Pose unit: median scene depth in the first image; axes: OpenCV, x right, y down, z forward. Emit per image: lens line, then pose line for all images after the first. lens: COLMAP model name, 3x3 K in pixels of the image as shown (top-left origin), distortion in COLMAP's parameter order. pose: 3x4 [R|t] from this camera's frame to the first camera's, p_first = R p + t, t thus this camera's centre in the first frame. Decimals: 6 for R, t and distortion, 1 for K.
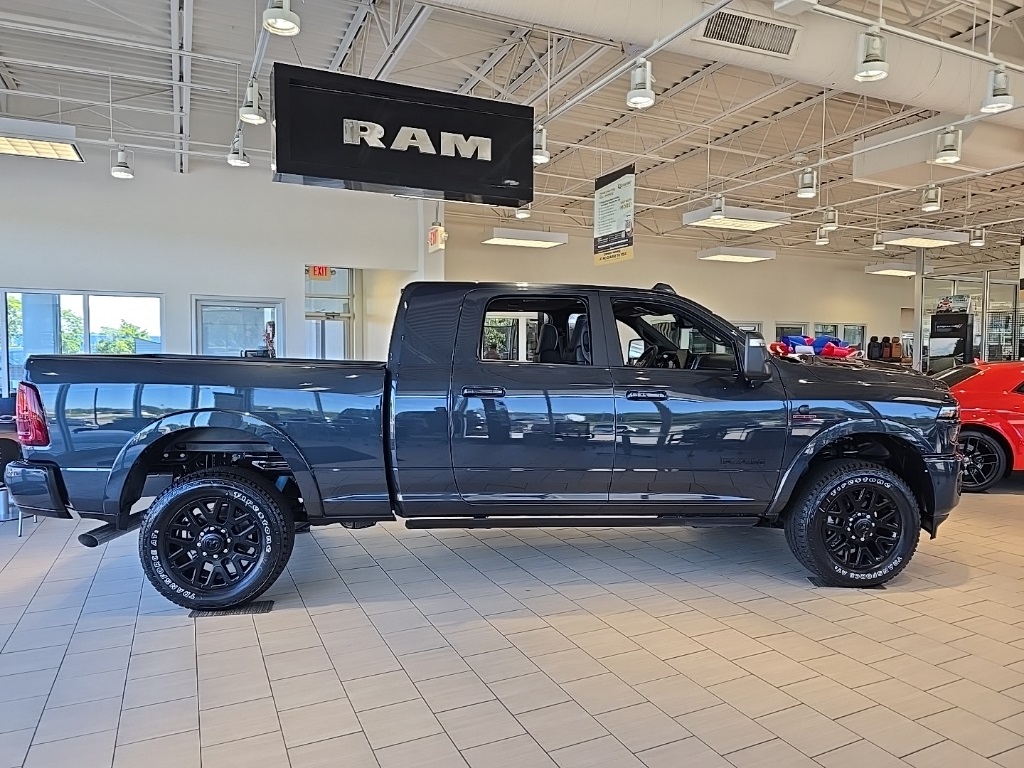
lens RADIAL K [[685.1, 0, 514.3], [0, 685.1, 379.6], [0, 0, 1]] dist [0.048294, -0.045069]
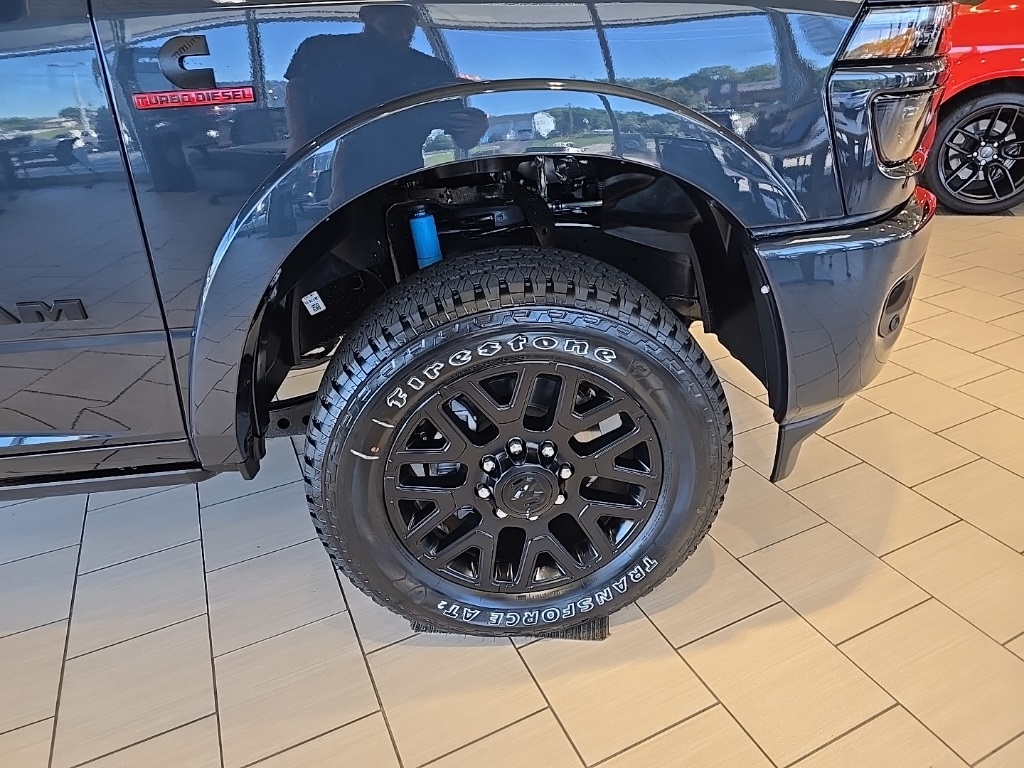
lens RADIAL K [[685.1, 0, 514.3], [0, 685.1, 379.6], [0, 0, 1]] dist [0.048294, -0.045069]
pose [[0.998253, -0.049347, -0.032504, 0.305468], [0.058487, 0.903555, 0.424461, 0.027582], [0.008423, -0.425621, 0.904862, 0.450972]]
